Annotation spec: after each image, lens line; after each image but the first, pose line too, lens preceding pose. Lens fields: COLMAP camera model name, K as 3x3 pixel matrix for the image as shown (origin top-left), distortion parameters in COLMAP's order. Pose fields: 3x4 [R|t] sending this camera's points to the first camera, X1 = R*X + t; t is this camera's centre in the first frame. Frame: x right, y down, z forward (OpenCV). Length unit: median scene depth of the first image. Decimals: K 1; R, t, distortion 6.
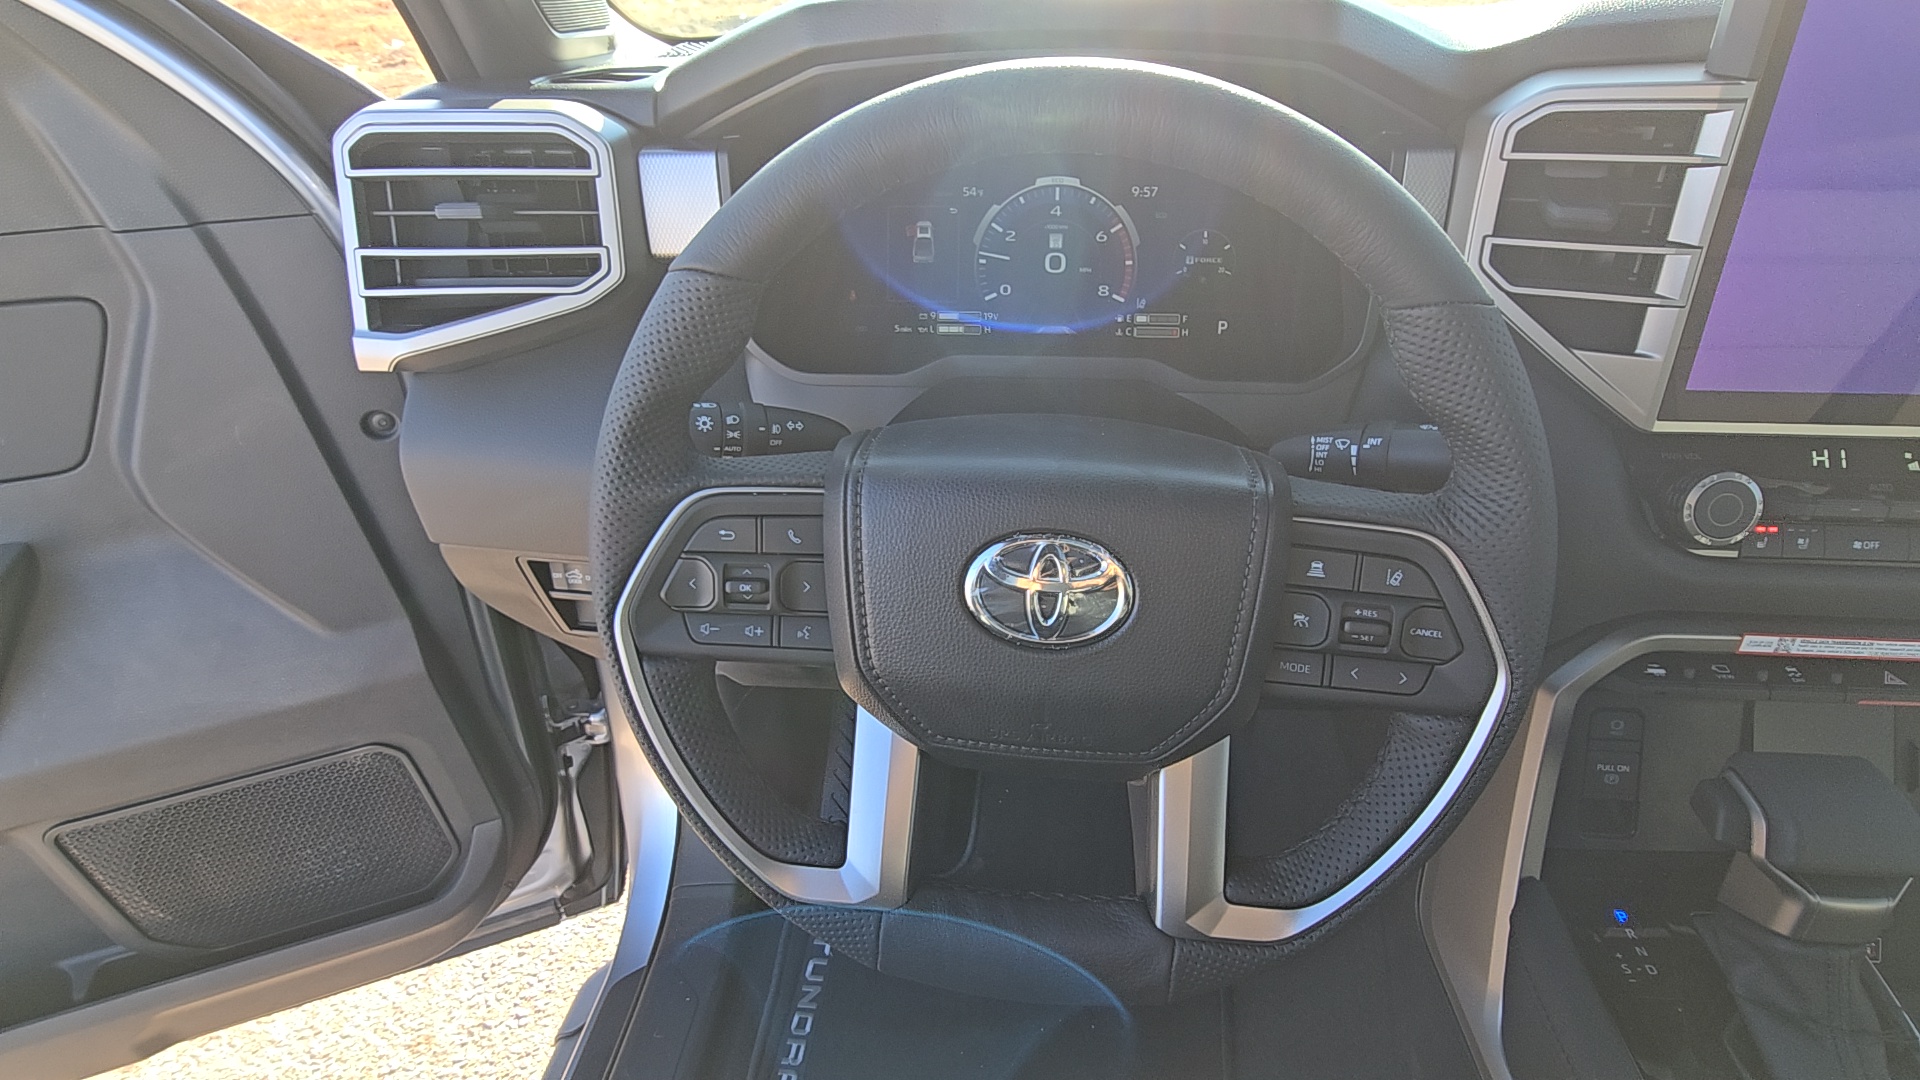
lens RADIAL K [[971.0, 0, 975.0], [0, 971.0, 553.8], [0, 0, 1]] dist [-0.002924, -0.000465]
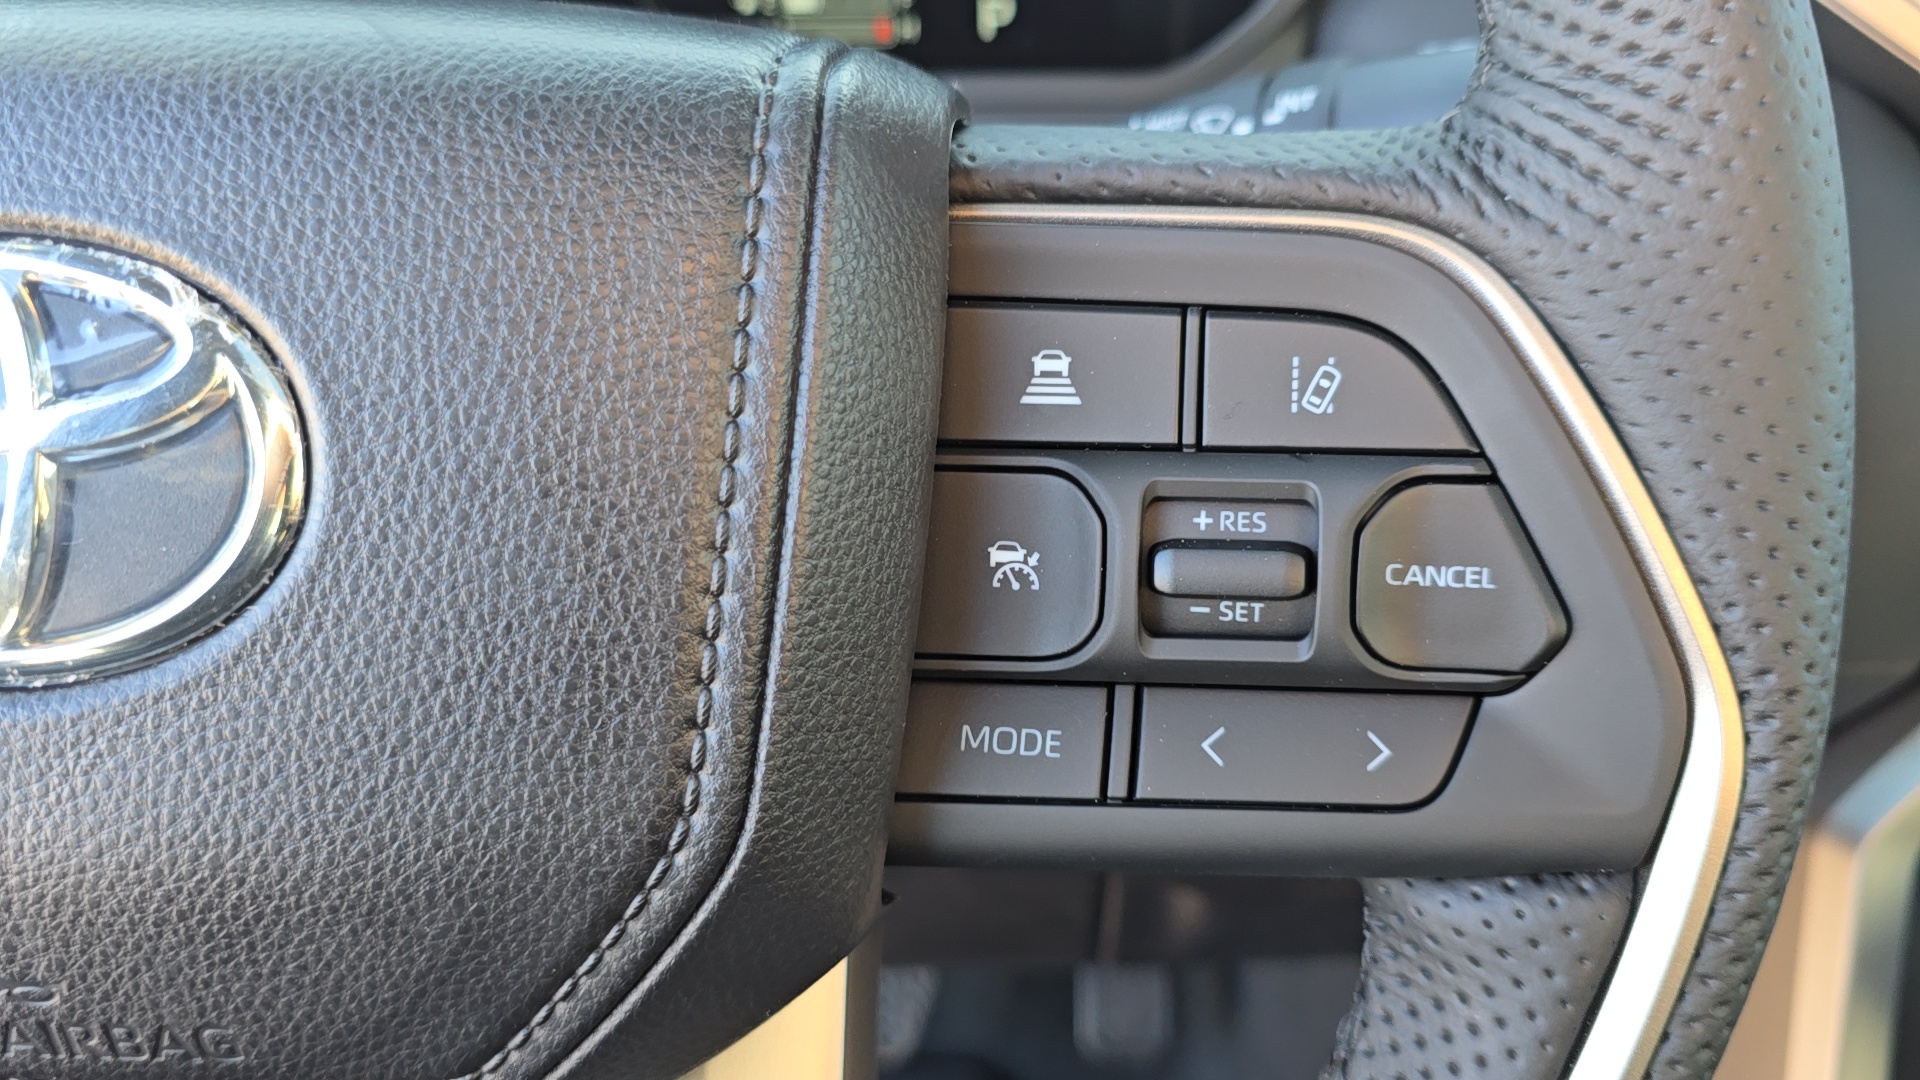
lens RADIAL K [[1731.8, 0, 963.0], [0, 1731.8, 538.8], [0, 0, 1]] dist [-0.046511, 0.001824]
pose [[0.995410, -0.040702, 0.086619, 0.210006], [0.050429, 0.992286, -0.113248, 0.088104], [-0.081342, 0.117096, 0.989784, 0.381183]]
